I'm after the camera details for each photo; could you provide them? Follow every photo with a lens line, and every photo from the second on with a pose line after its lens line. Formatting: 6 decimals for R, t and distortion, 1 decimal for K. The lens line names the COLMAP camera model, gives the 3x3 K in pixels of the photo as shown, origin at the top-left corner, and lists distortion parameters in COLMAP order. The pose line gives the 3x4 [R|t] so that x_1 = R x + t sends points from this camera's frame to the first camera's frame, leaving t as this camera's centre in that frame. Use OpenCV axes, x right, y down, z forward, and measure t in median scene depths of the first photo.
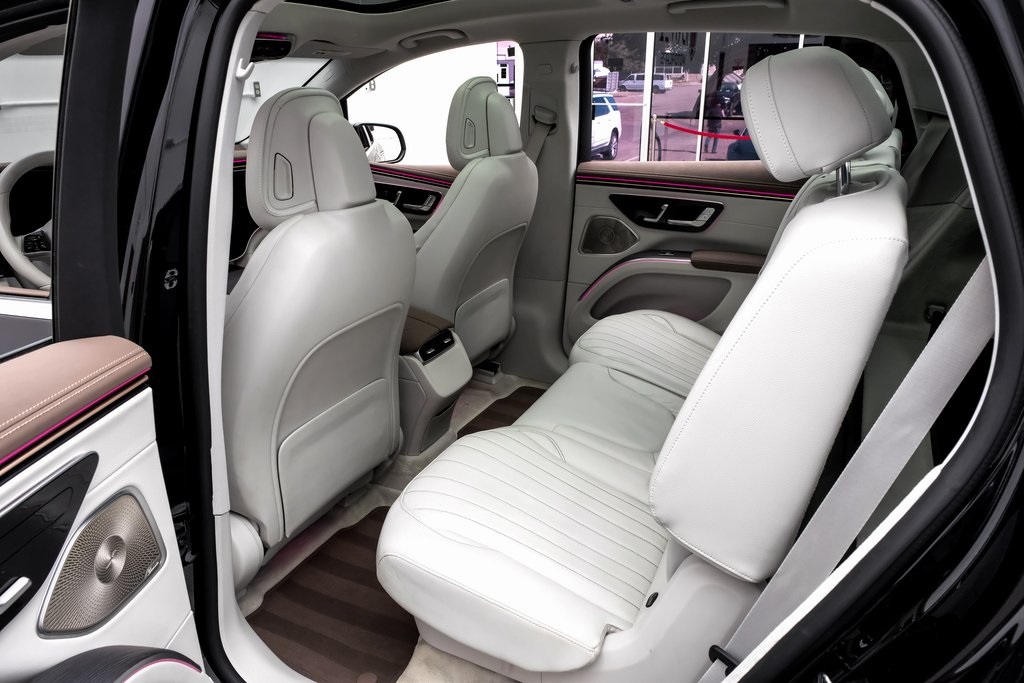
lens RADIAL K [[713.3, 0, 517.7], [0, 713.3, 342.1], [0, 0, 1]] dist [0.001649, -0.002110]
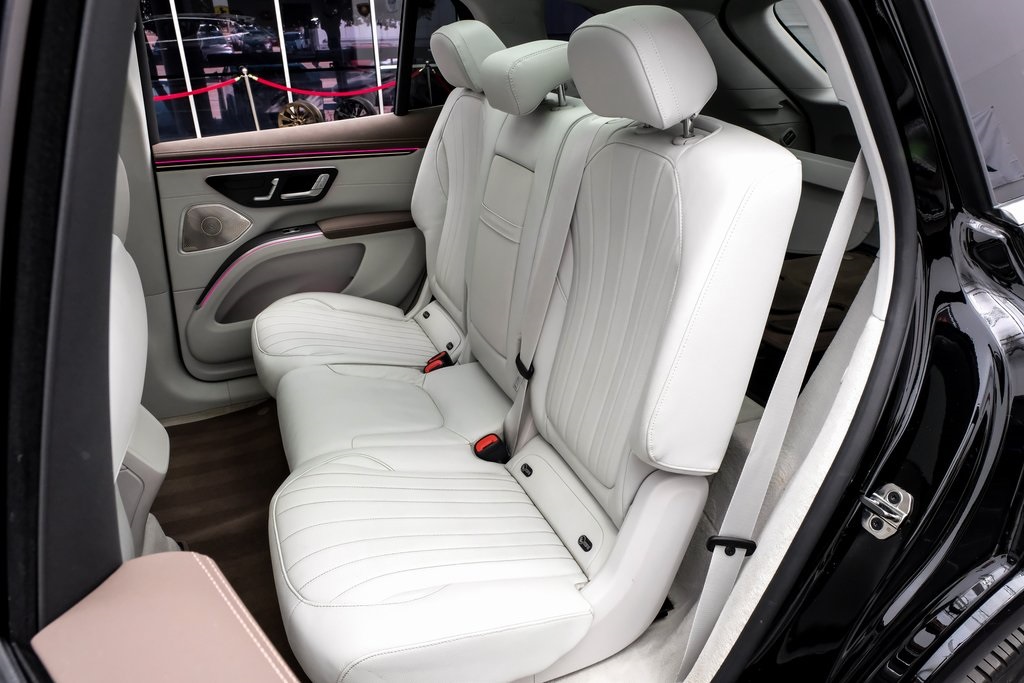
lens RADIAL K [[713.3, 0, 513.2], [0, 713.3, 340.5], [0, 0, 1]] dist [0.001649, -0.002110]
pose [[0.673948, -0.317640, 0.667007, -0.260047], [0.277753, 0.945555, 0.169646, -0.068577], [-0.684578, 0.070930, 0.725481, 0.151539]]
